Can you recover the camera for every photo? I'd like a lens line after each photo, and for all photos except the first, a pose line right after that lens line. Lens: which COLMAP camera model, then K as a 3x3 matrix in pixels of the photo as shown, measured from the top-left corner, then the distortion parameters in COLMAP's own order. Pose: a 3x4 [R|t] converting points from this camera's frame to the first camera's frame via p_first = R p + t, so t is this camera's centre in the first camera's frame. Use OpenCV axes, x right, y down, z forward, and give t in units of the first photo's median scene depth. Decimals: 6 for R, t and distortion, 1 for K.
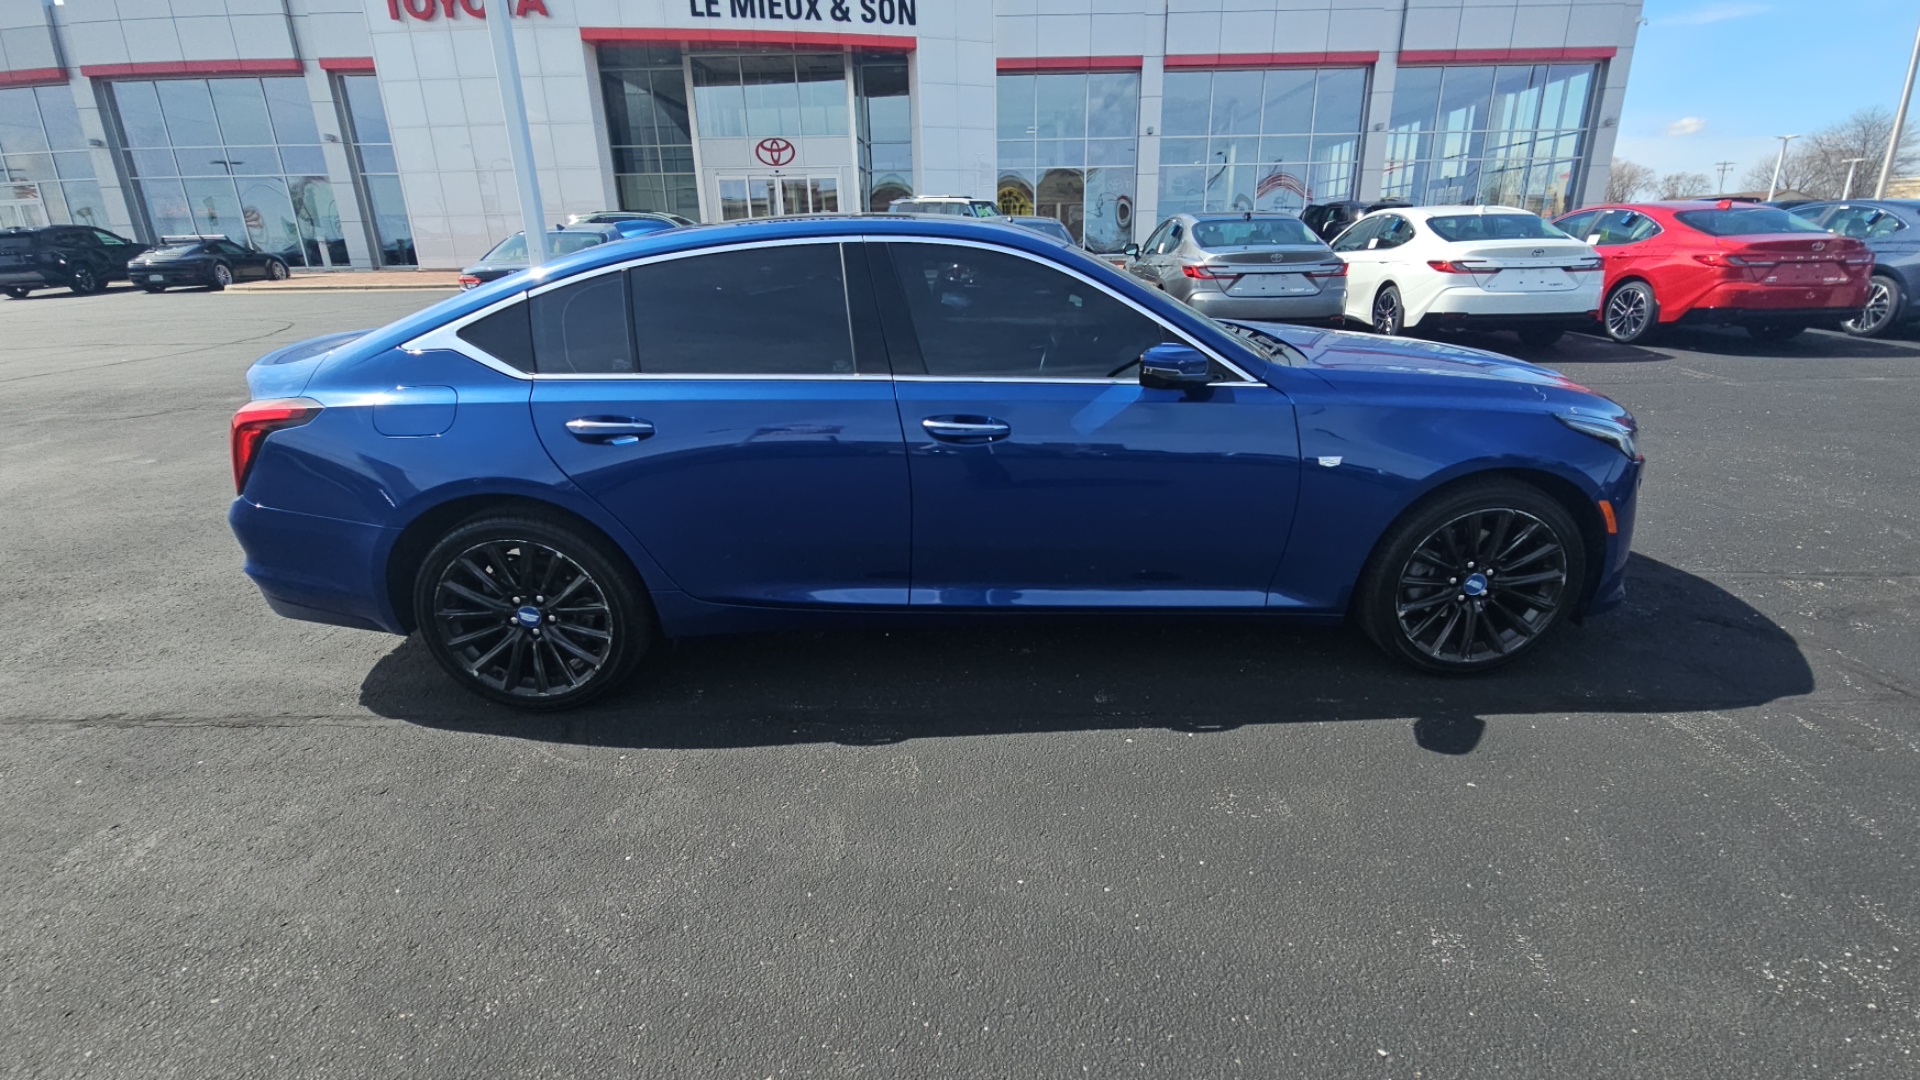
lens RADIAL K [[863.4, 0, 981.5], [0, 863.4, 543.9], [0, 0, 1]] dist [0.009227, -0.006030]
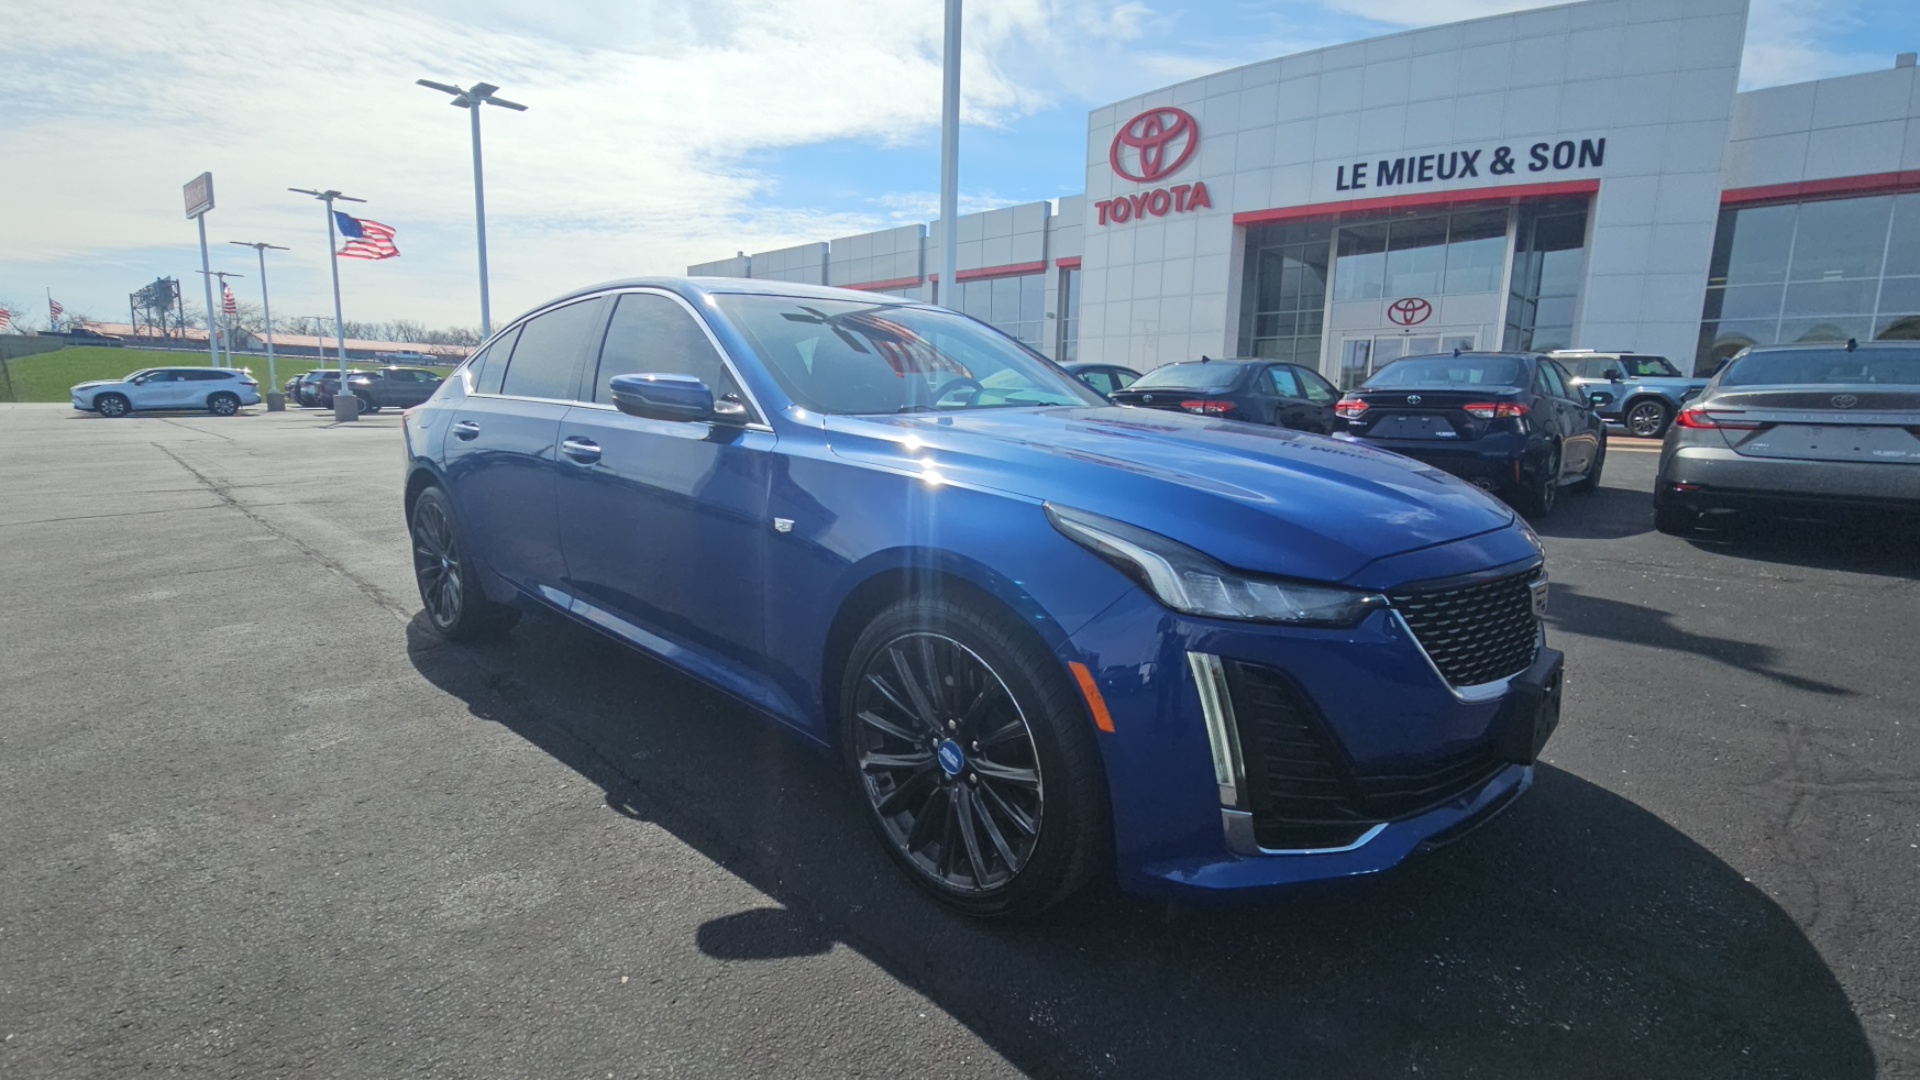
lens RADIAL K [[863.4, 0, 981.5], [0, 863.4, 543.9], [0, 0, 1]] dist [0.009227, -0.006030]
pose [[0.722820, 0.142196, -0.676248, 0.118518], [-0.261741, 0.962023, -0.077480, -0.007251], [0.639549, 0.233006, 0.732589, 0.060282]]
